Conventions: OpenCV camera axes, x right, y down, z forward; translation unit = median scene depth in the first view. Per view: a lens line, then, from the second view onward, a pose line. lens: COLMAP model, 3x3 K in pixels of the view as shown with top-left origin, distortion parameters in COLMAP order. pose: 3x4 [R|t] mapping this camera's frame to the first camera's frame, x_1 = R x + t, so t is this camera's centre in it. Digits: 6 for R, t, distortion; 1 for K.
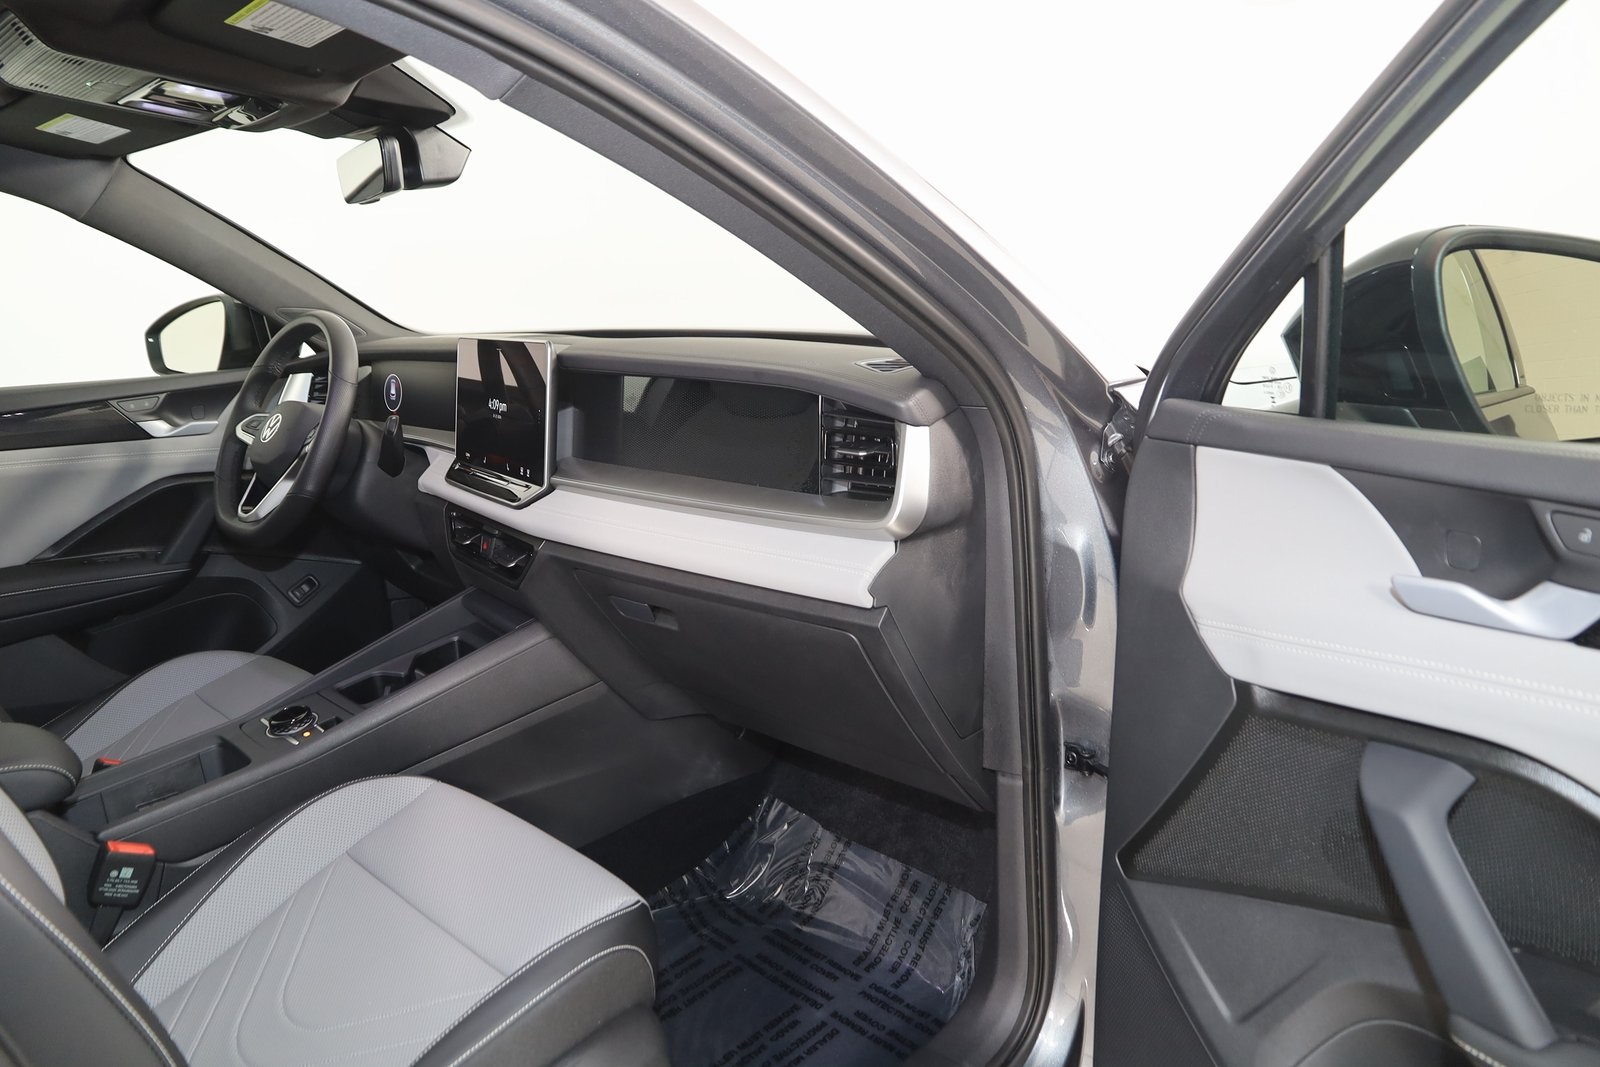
lens RADIAL K [[1093.5, 0, 802.7], [0, 1093.5, 518.7], [0, 0, 1]] dist [-0.119760, 0.085140]
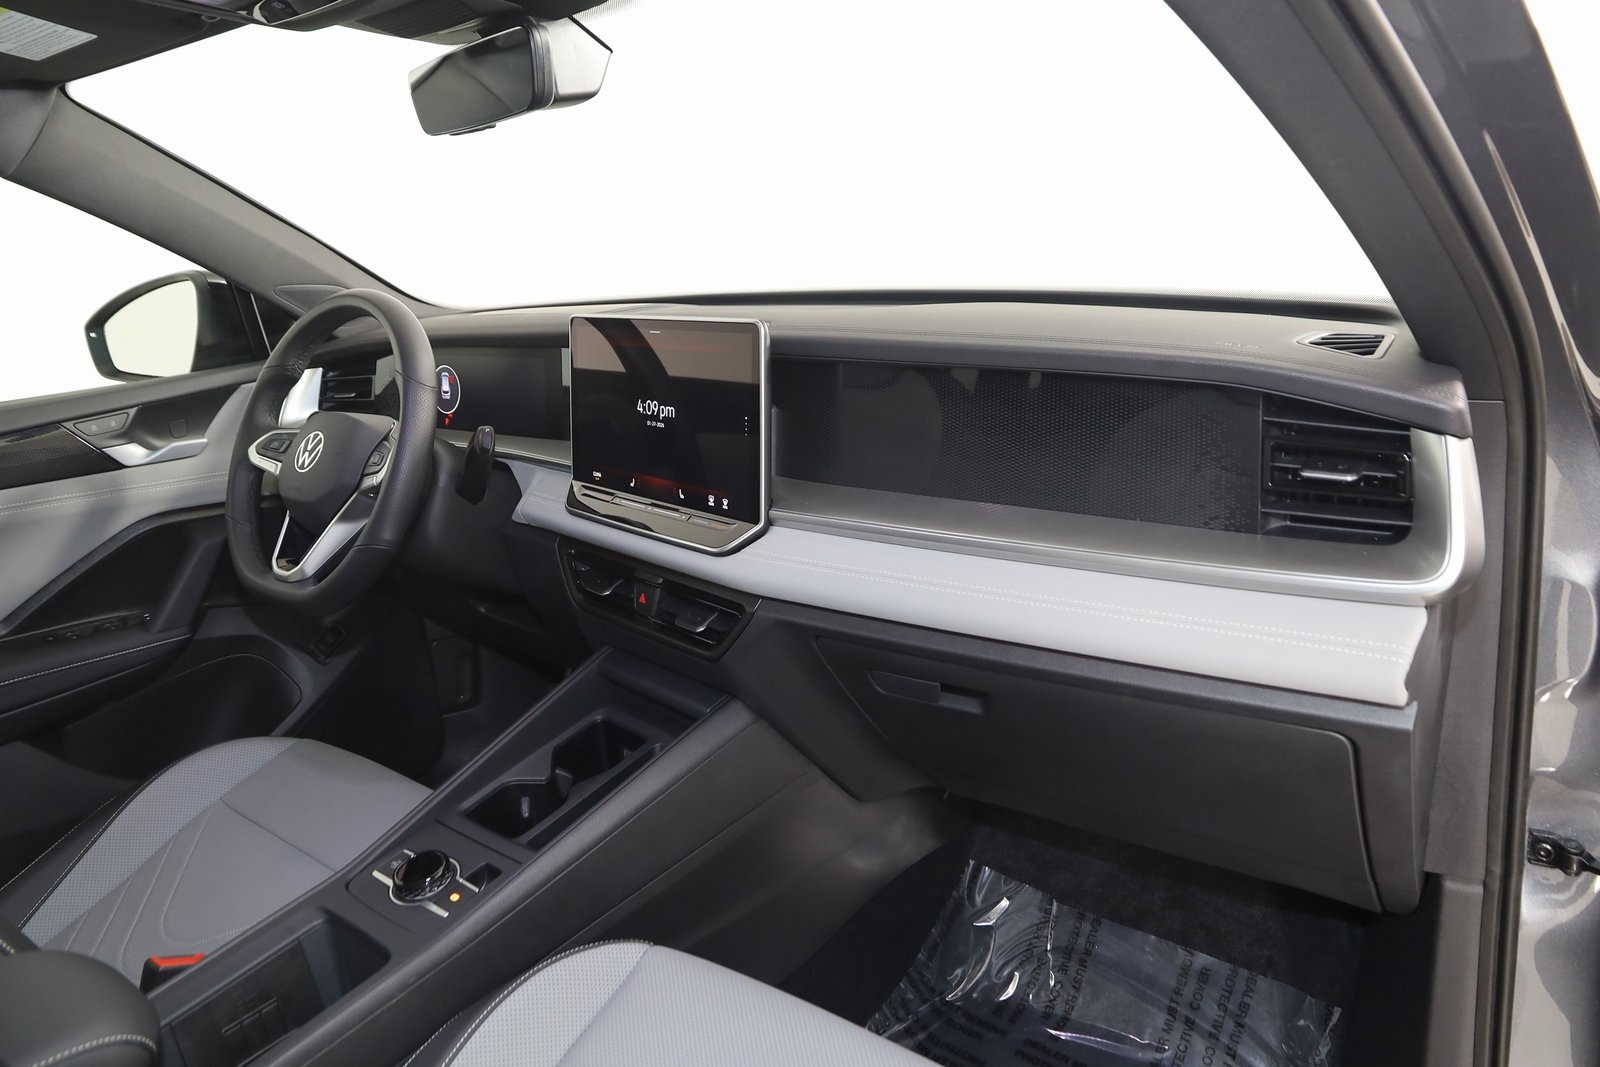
lens RADIAL K [[1093.5, 0, 802.7], [0, 1093.5, 518.7], [0, 0, 1]] dist [-0.119760, 0.085140]
pose [[0.994322, -0.064323, 0.084767, -0.228605], [0.059887, 0.996750, 0.053882, -0.059257], [-0.087957, -0.048500, 0.994943, 0.234628]]
